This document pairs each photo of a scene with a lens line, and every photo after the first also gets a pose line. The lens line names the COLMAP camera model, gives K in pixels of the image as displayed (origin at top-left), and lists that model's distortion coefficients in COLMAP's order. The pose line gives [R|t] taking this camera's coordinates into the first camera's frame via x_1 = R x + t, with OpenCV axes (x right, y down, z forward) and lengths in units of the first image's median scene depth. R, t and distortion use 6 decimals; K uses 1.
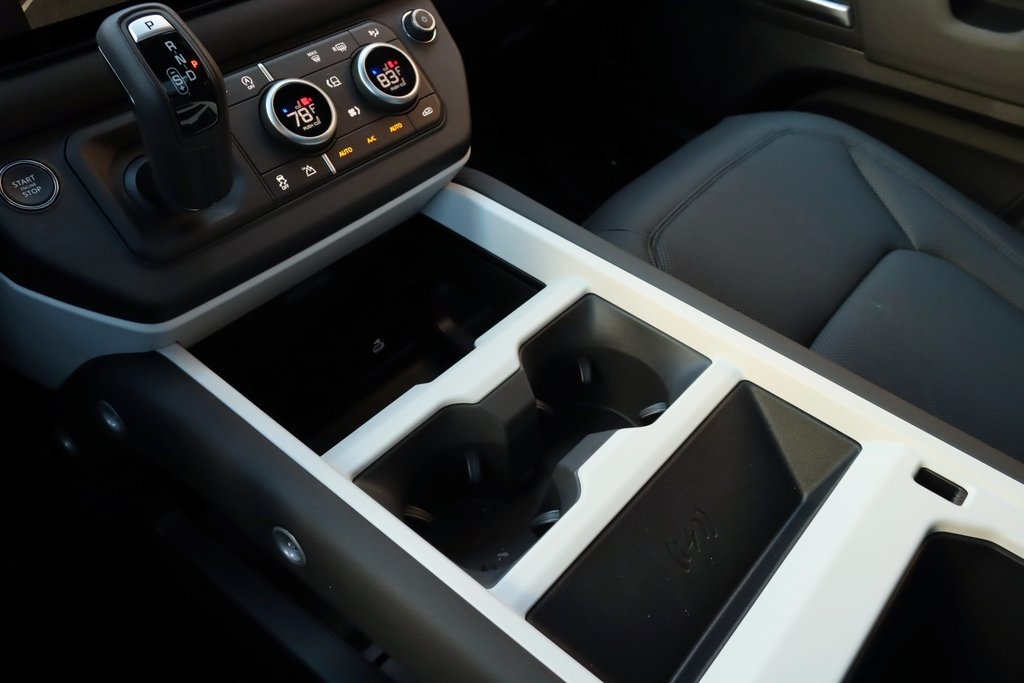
lens RADIAL K [[823.1, 0, 498.0], [0, 823.1, 342.5], [0, 0, 1]] dist [-0.010642, 0.012649]
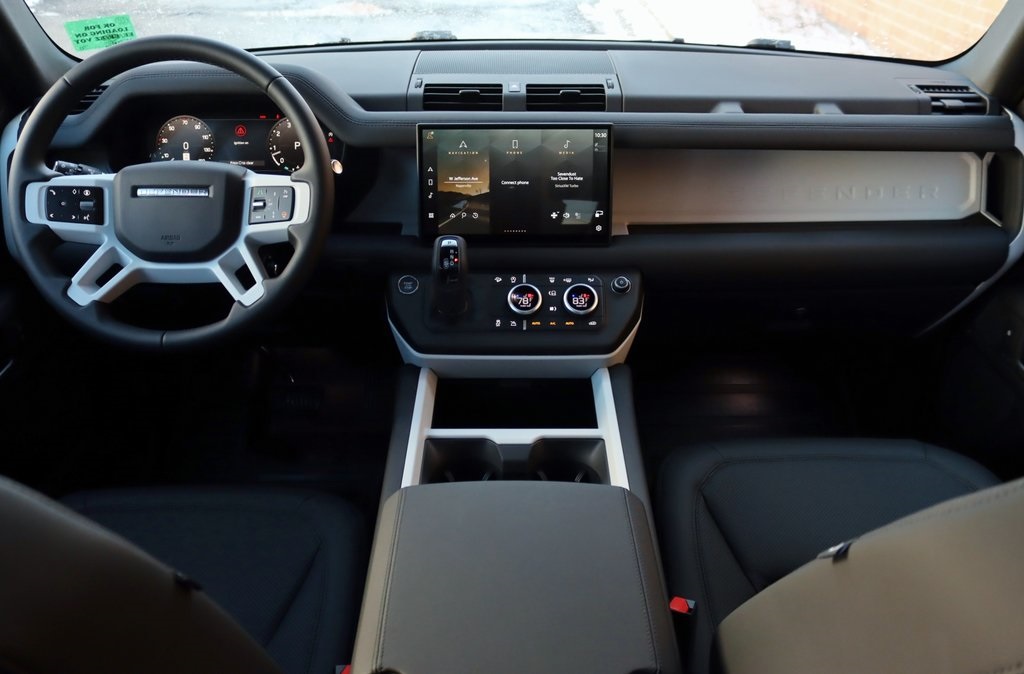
lens RADIAL K [[823.1, 0, 504.6], [0, 823.1, 339.6], [0, 0, 1]] dist [-0.010642, 0.012649]
pose [[0.651829, 0.331311, -0.682167, 1.220291], [-0.505196, 0.860570, -0.064771, -0.024186], [0.565593, 0.386848, 0.728322, -0.546884]]
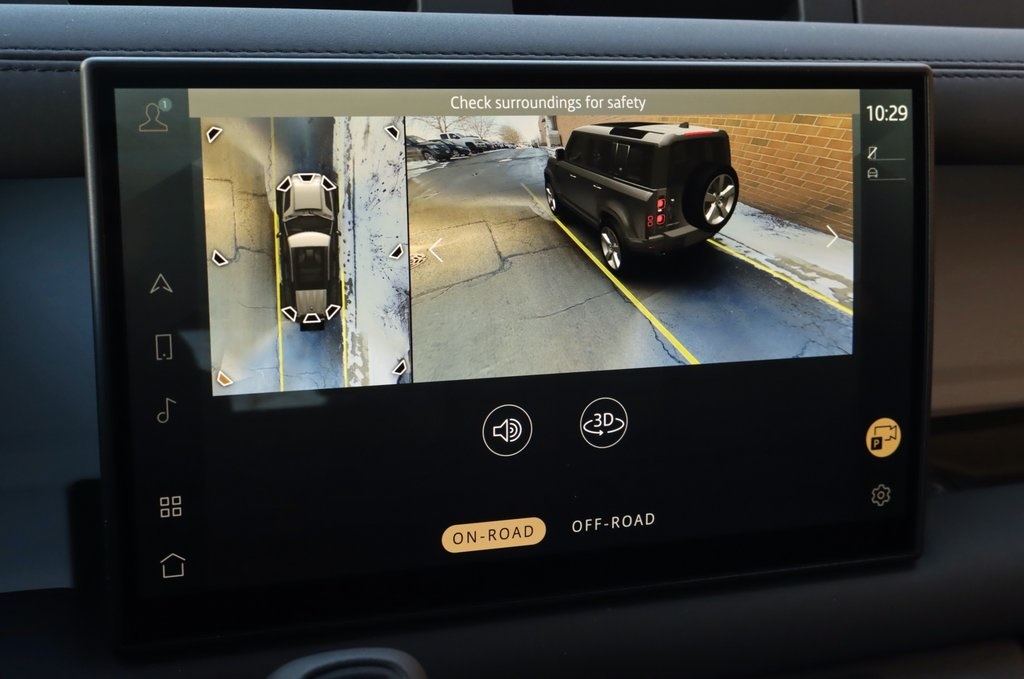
lens RADIAL K [[1432.9, 0, 501.5], [0, 1432.9, 338.7], [0, 0, 1]] dist [0.019857, 0.000000]
pose [[0.860490, 0.223703, -0.457728, -0.011453], [-0.384134, 0.875057, -0.294477, -0.269015], [0.334663, 0.429223, 0.838909, 0.175411]]
